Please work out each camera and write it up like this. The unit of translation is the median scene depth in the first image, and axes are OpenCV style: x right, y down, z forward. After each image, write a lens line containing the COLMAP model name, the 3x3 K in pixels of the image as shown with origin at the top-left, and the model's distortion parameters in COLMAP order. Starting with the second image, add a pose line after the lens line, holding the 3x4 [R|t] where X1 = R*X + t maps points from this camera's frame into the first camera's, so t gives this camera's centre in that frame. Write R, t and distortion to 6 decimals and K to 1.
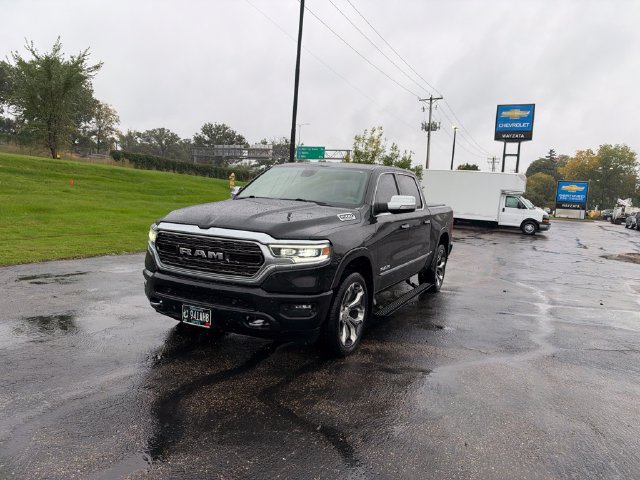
lens RADIAL K [[467.7, 0, 323.9], [0, 467.7, 230.0], [0, 0, 1]] dist [0.044994, -0.071131]
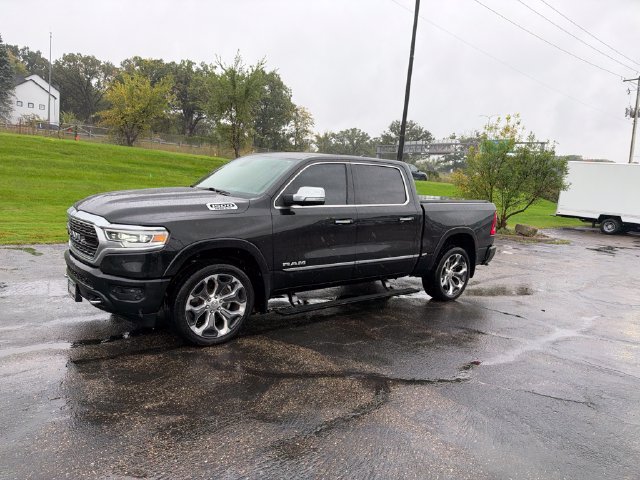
lens RADIAL K [[467.7, 0, 317.1], [0, 467.7, 241.8], [0, 0, 1]] dist [0.044994, -0.071131]
pose [[0.909857, 0.058867, -0.410724, 0.340399], [-0.046846, 0.998130, 0.039280, -0.001182], [0.412268, -0.016498, 0.910913, 0.101502]]
